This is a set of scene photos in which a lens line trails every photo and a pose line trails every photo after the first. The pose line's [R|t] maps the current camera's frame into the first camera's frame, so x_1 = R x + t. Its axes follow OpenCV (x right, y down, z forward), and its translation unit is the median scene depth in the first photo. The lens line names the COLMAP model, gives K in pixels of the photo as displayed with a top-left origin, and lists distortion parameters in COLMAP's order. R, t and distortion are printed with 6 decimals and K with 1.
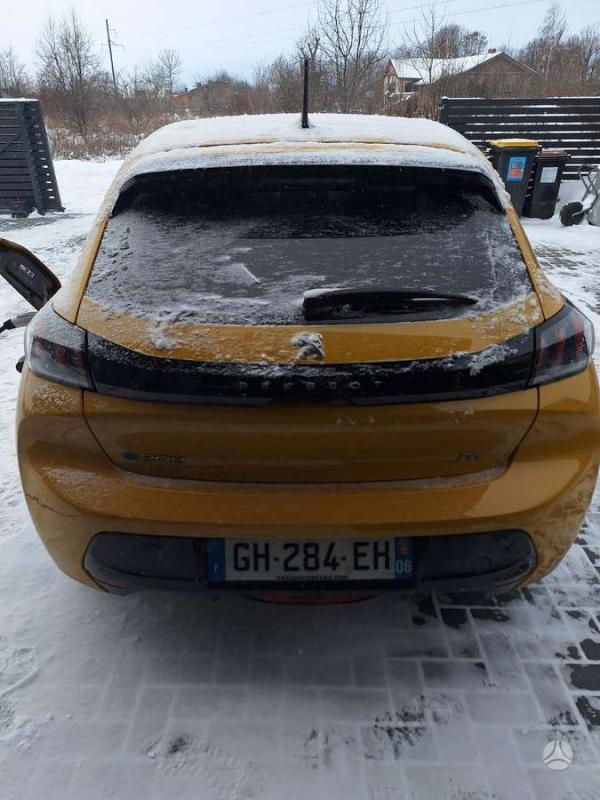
lens RADIAL K [[556.5, 0, 288.8], [0, 556.5, 399.5], [0, 0, 1]] dist [0.083255, -0.077554]
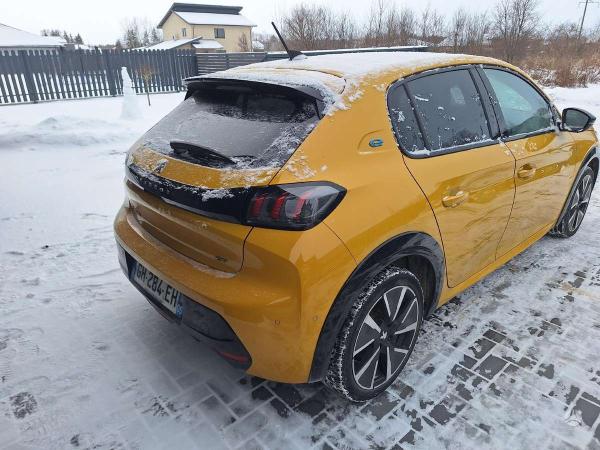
lens RADIAL K [[417.3, 0, 296.5], [0, 417.3, 218.7], [0, 0, 1]] dist [0.083255, -0.077554]
pose [[0.671318, 0.259570, -0.694231, 1.181198], [-0.328547, 0.943832, 0.035191, -0.110770], [0.664371, 0.204463, 0.718892, 0.262348]]
